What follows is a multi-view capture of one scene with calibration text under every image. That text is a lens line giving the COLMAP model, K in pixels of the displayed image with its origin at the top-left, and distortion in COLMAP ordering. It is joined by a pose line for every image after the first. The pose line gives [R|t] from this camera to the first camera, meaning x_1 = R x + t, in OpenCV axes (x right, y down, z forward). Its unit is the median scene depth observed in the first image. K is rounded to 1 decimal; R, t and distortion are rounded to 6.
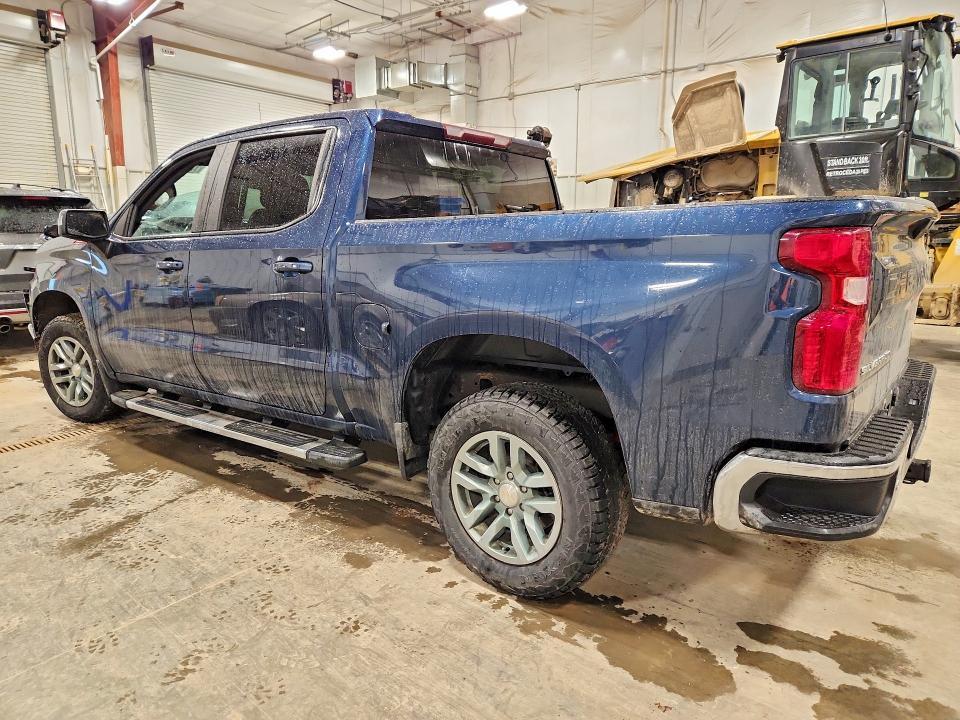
lens RADIAL K [[619.3, 0, 480.0], [0, 619.3, 360.0], [0, 0, 1]] dist [0.006418, -0.001295]
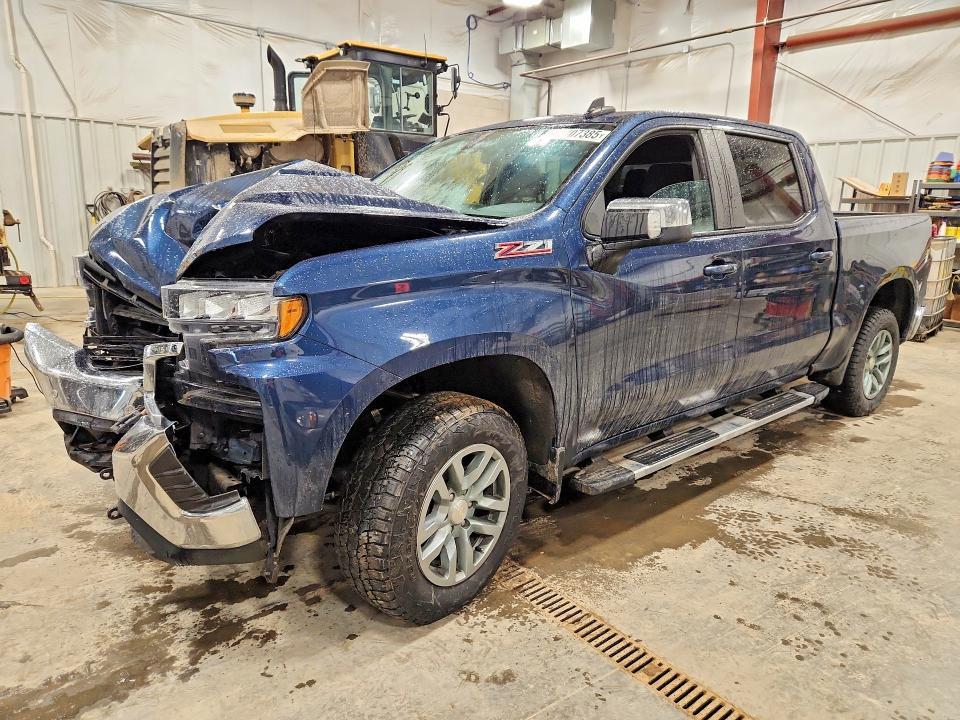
lens RADIAL K [[639.0, 0, 480.0], [0, 639.0, 360.0], [0, 0, 1]] dist [0.018340, 0.000807]
pose [[0.235335, -0.216471, 0.947501, -1.488761], [0.164476, 0.969690, 0.180689, -0.251322], [-0.957896, 0.113319, 0.263806, 1.133844]]
